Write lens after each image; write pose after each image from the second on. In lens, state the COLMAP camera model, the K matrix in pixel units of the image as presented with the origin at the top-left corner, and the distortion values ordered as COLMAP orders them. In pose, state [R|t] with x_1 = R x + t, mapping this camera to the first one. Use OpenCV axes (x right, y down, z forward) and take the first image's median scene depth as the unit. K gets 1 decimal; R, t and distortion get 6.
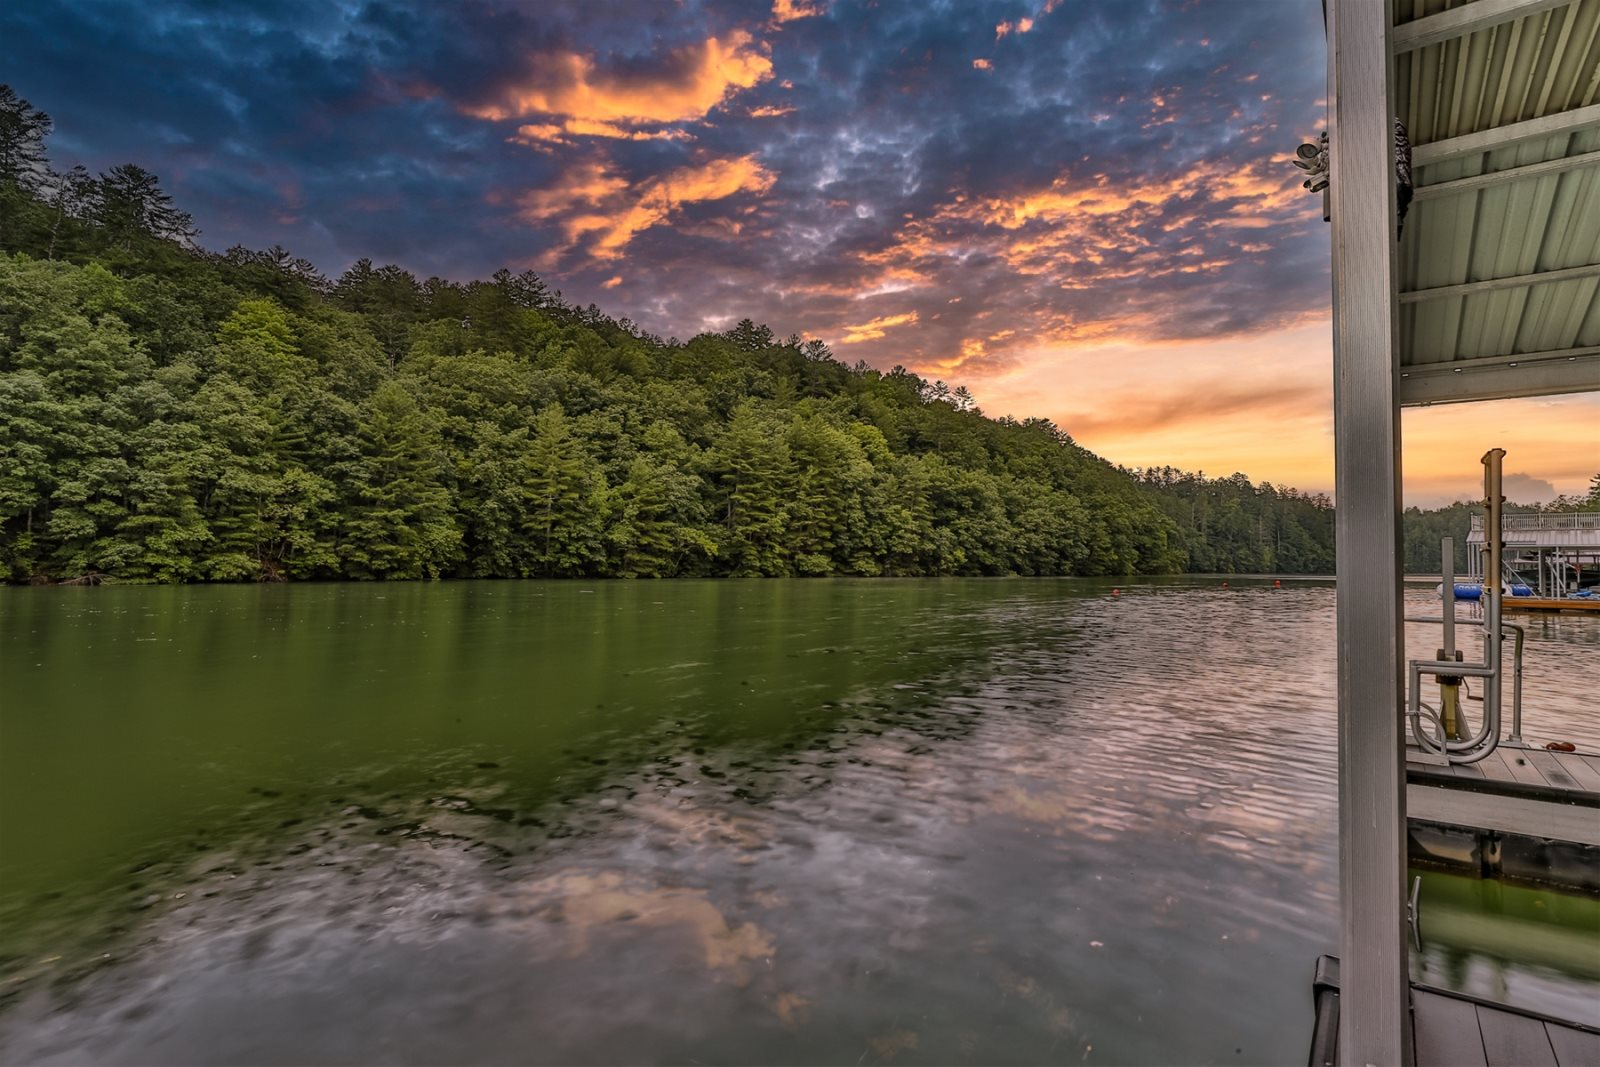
lens RADIAL K [[808.6, 0, 810.1], [0, 808.6, 545.1], [0, 0, 1]] dist [-0.017385, 0.000483]
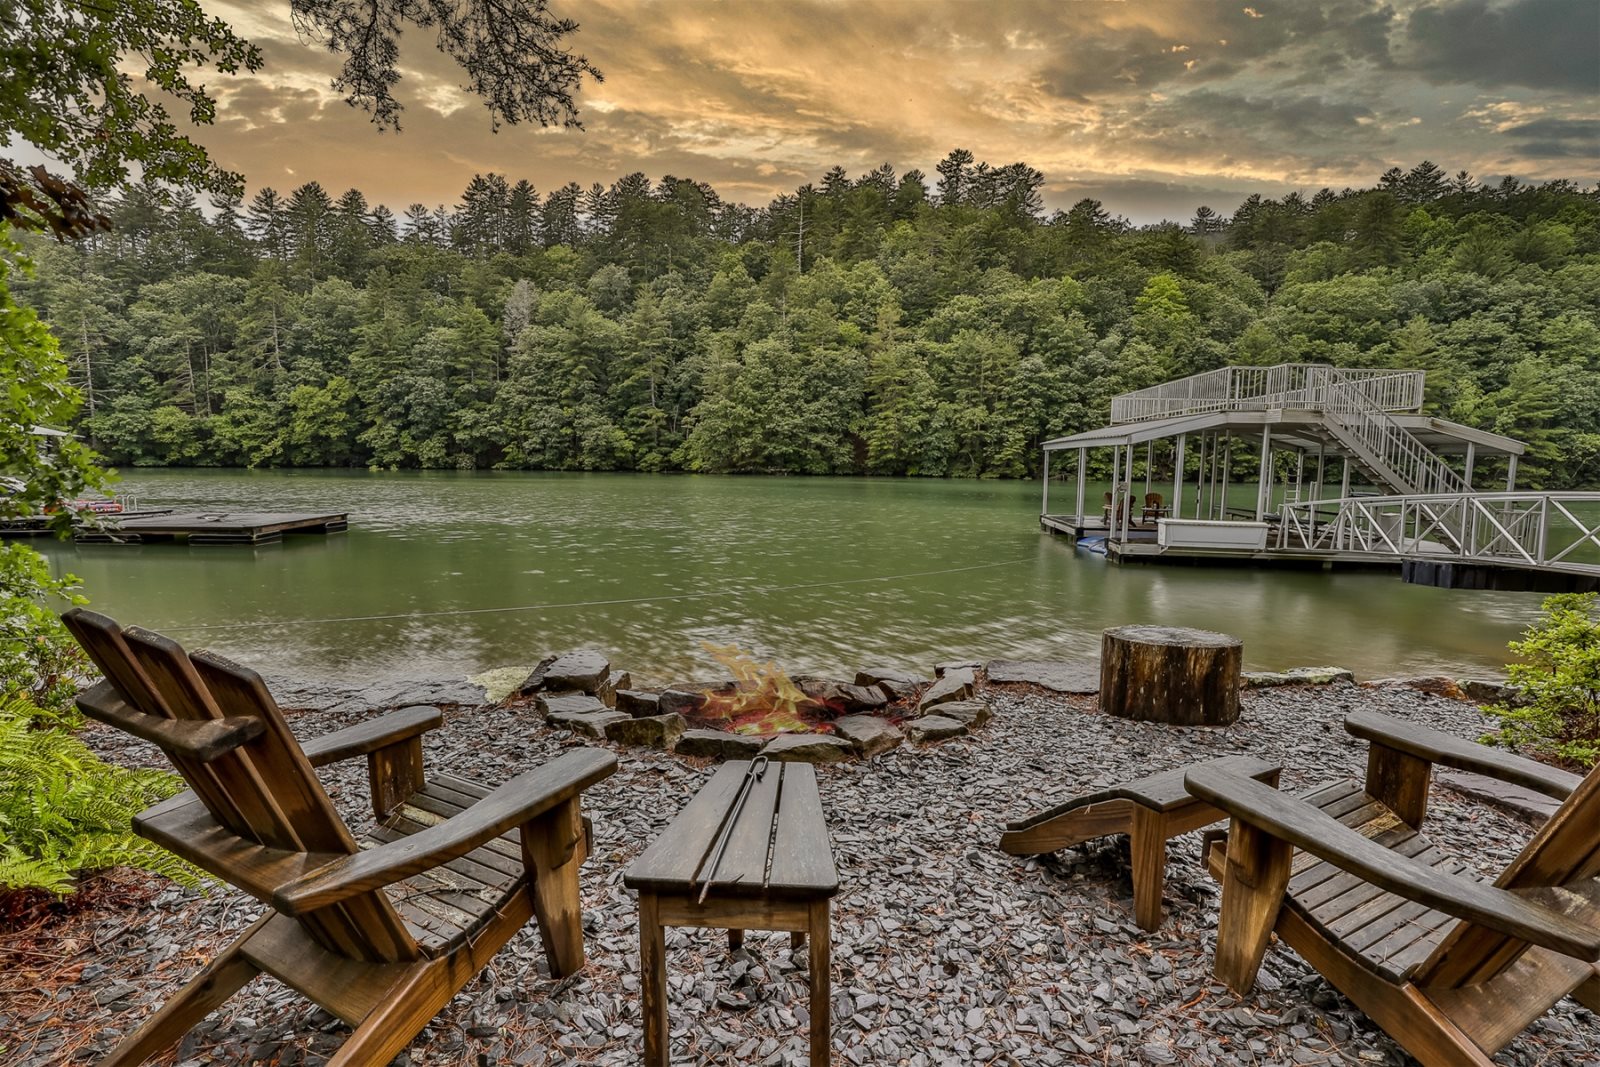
lens RADIAL K [[808.6, 0, 810.1], [0, 808.6, 545.1], [0, 0, 1]] dist [-0.017385, 0.000483]
pose [[0.528457, 0.092384, -0.843919, 0.160543], [0.006952, 0.993557, 0.113118, -0.005953], [0.848932, -0.065645, 0.524410, -0.213102]]
